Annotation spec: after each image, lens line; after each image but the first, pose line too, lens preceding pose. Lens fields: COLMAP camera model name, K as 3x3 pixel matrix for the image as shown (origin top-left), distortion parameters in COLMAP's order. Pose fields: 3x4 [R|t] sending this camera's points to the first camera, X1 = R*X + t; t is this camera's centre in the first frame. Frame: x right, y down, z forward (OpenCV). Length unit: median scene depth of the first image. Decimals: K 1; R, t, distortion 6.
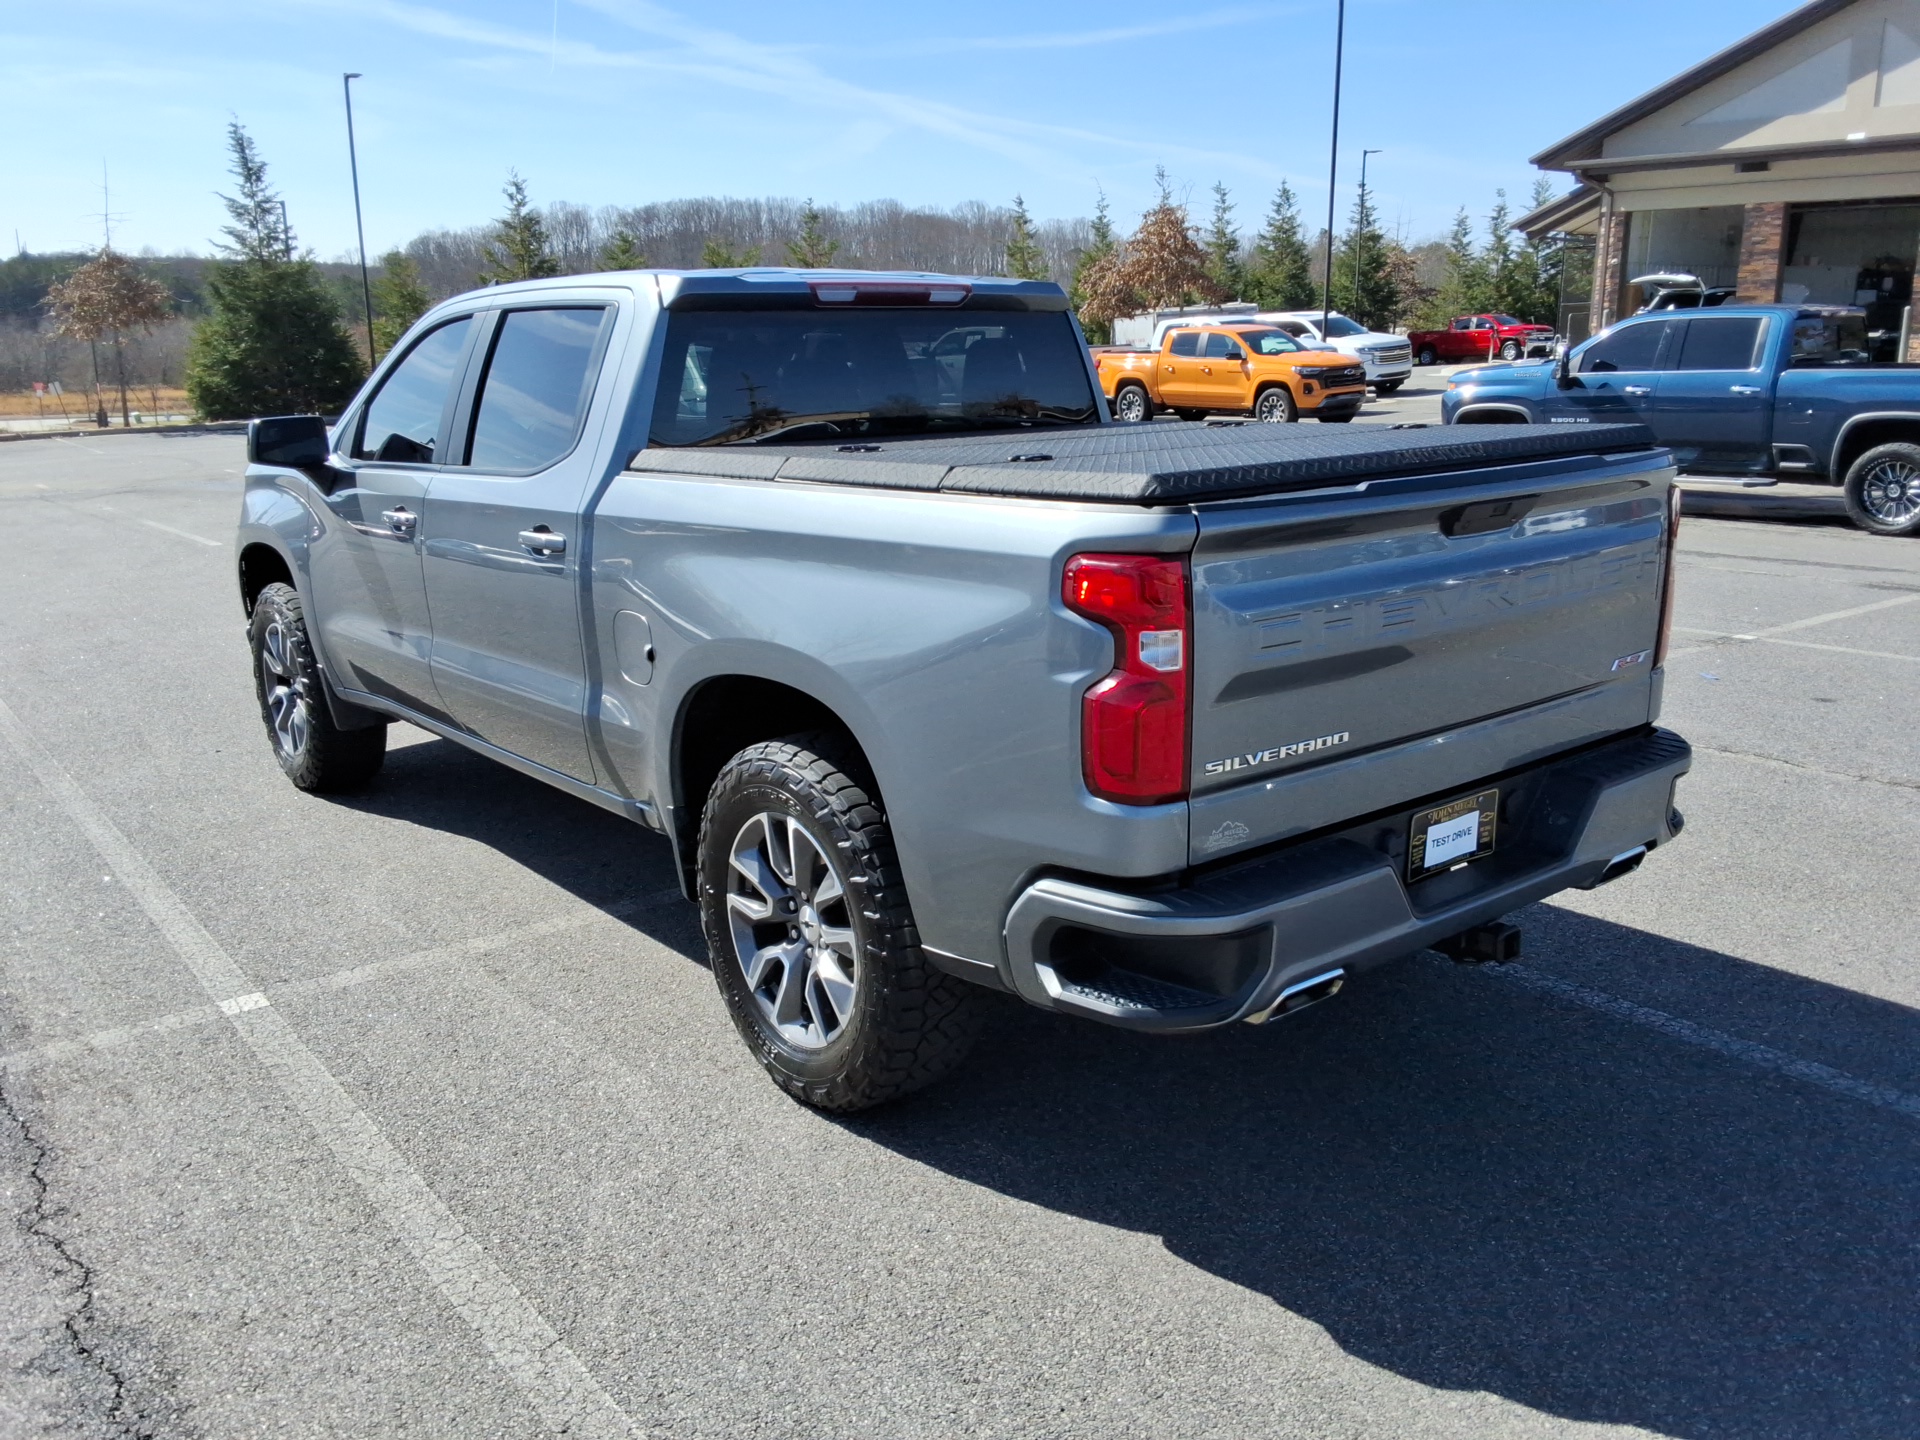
lens RADIAL K [[1538.2, 0, 958.1], [0, 1538.2, 711.9], [0, 0, 1]] dist [0.132796, -0.216522]
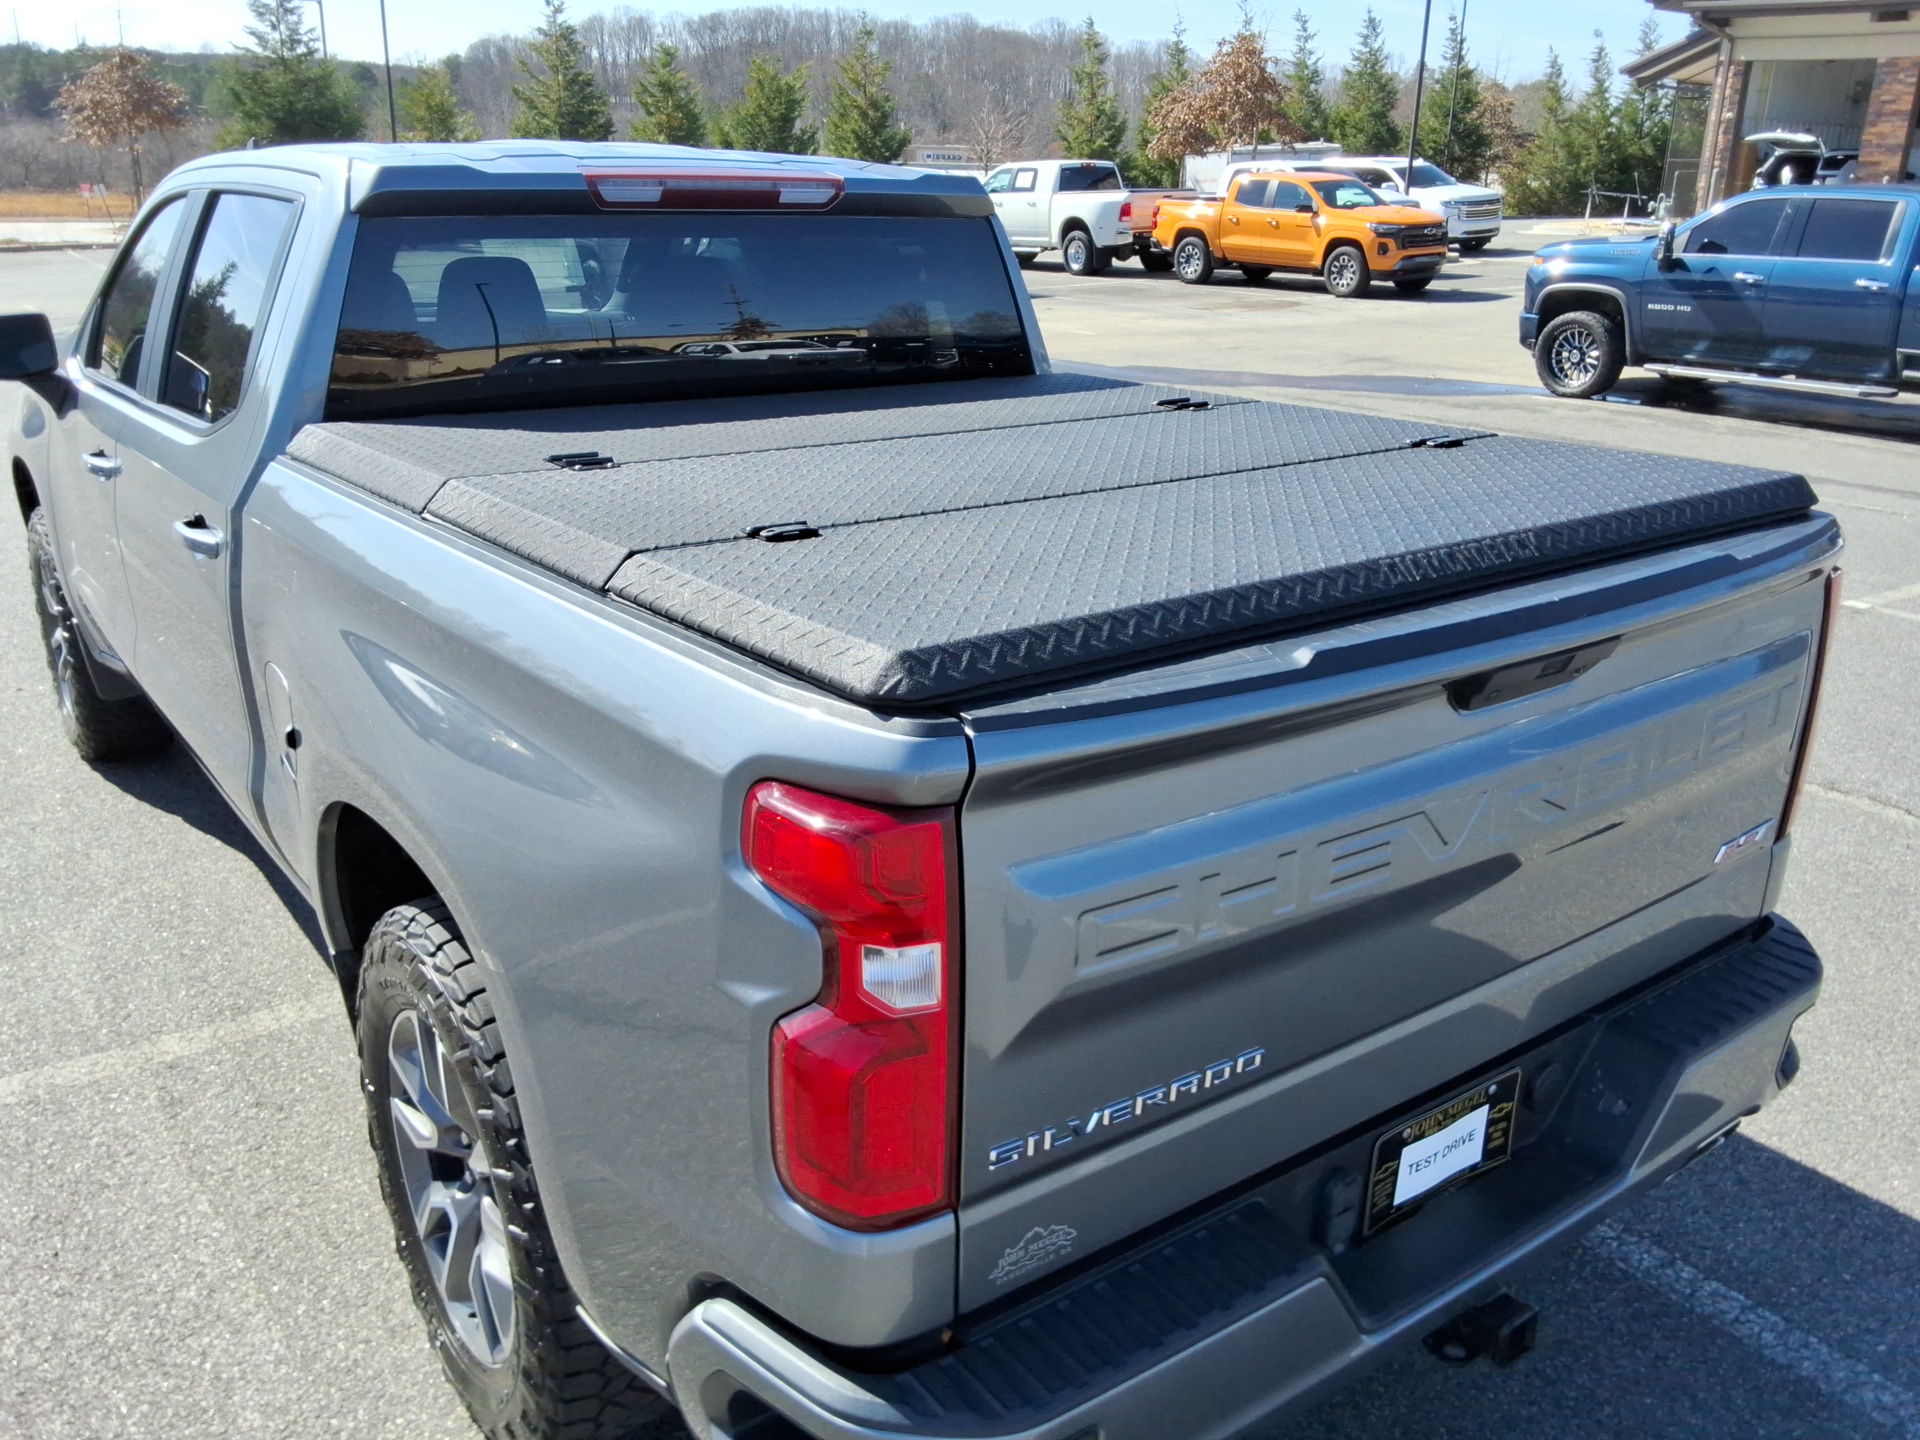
lens RADIAL K [[1550.7, 0, 961.1], [0, 1550.7, 712.4], [0, 0, 1]] dist [0.111757, -0.177733]
pose [[0.998555, 0.045357, -0.028816, 0.016269], [-0.042268, 0.994090, 0.099988, -0.018591], [0.033181, -0.098626, 0.994571, 0.046068]]
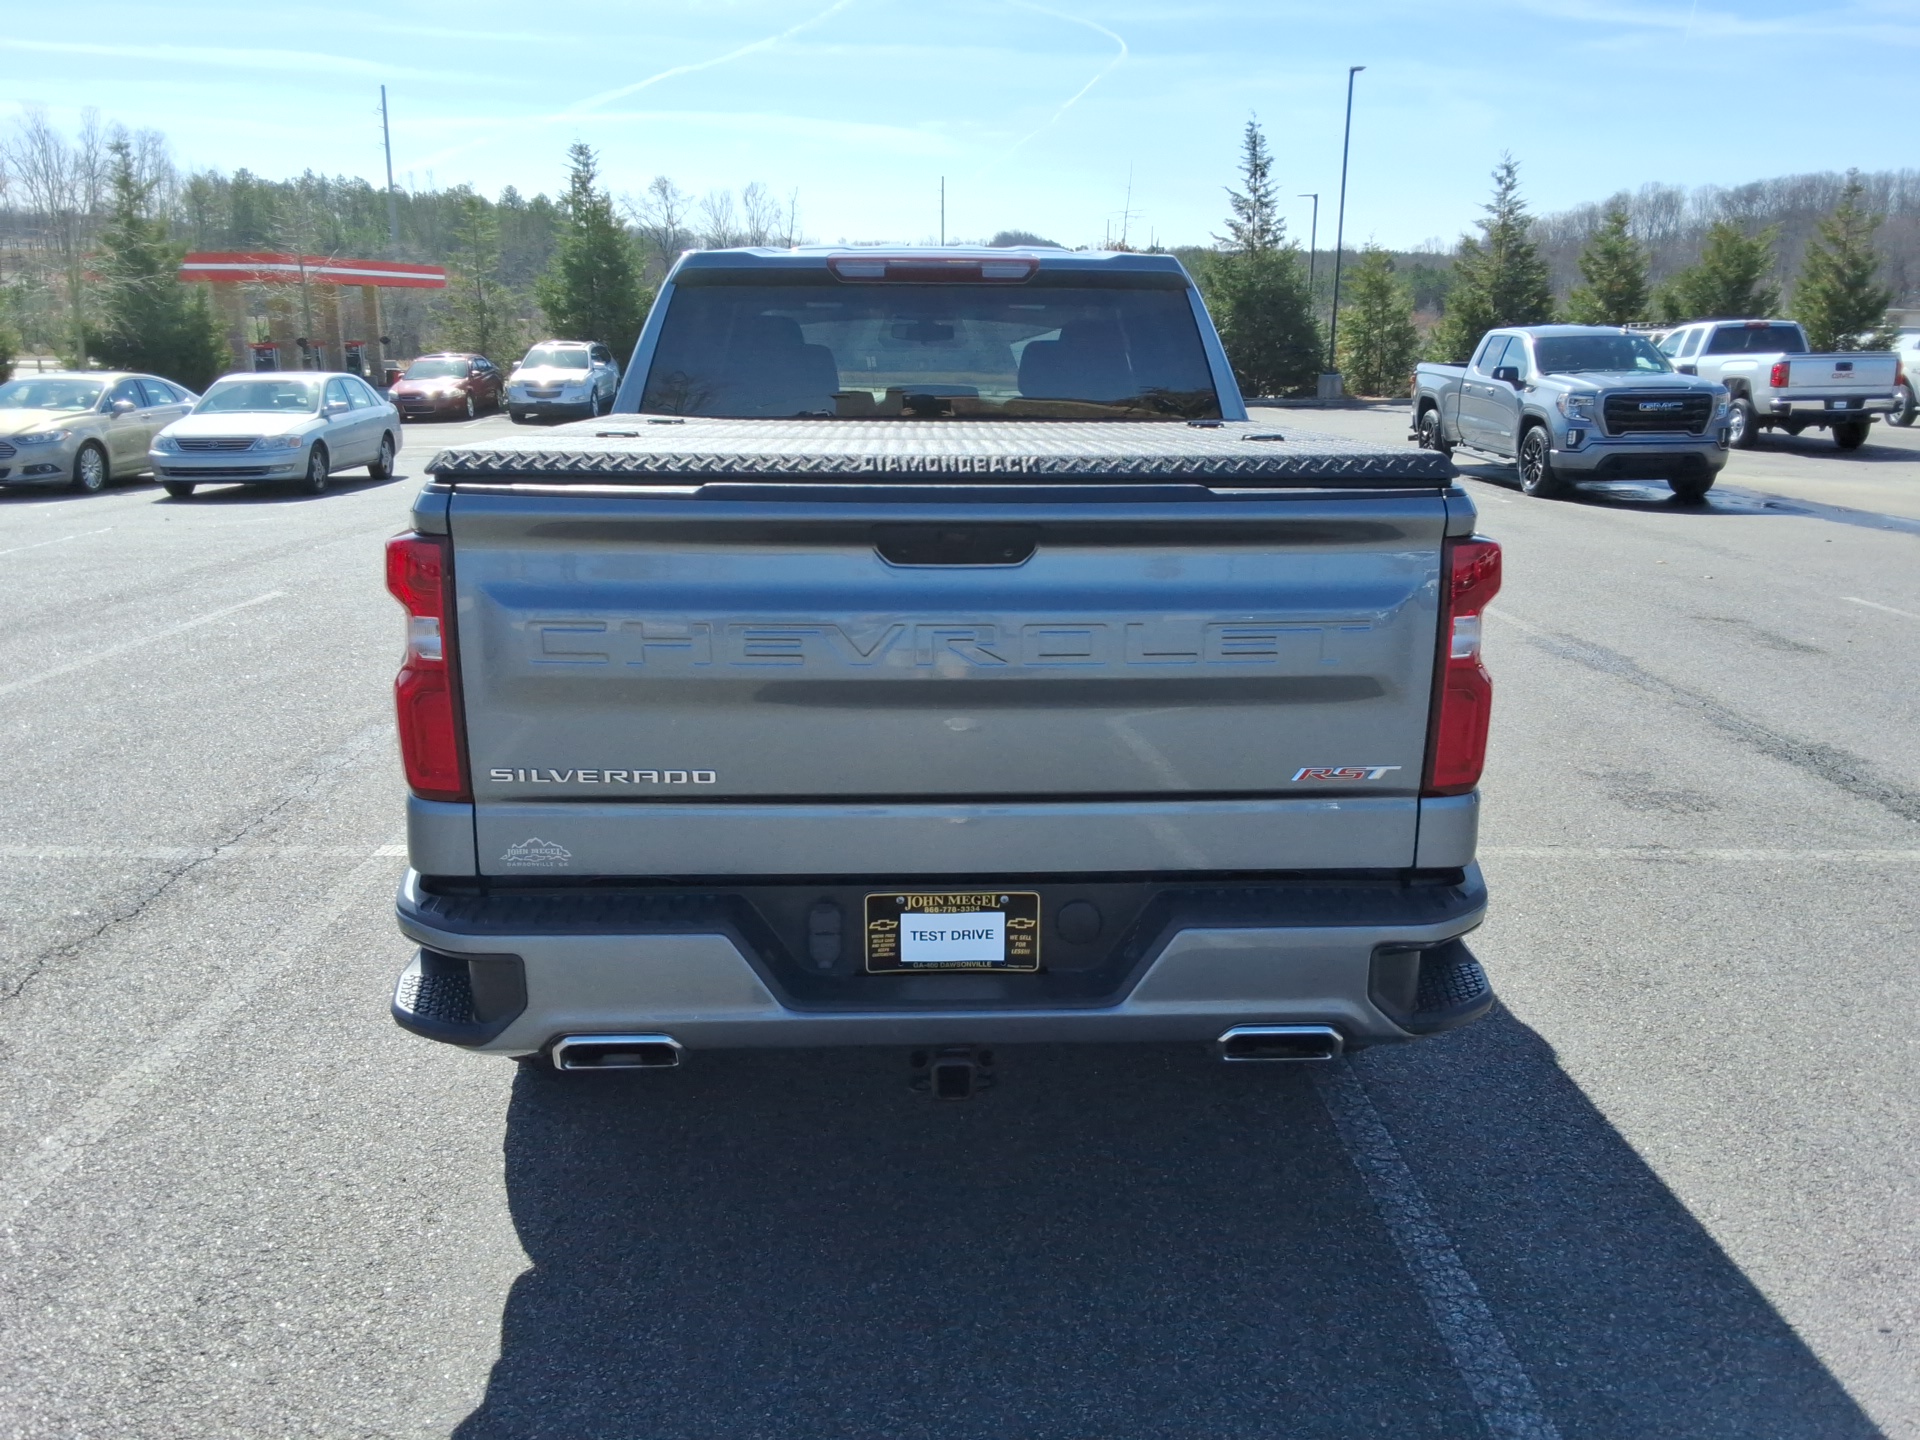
lens RADIAL K [[1526.5, 0, 960.0], [0, 1526.5, 720.0], [0, 0, 1]] dist [0.104951, -0.144503]
pose [[0.802926, 0.166564, -0.572334, 0.092744], [-0.158131, 0.985283, 0.064901, -0.010186], [0.574721, 0.038393, 0.817448, 0.041826]]
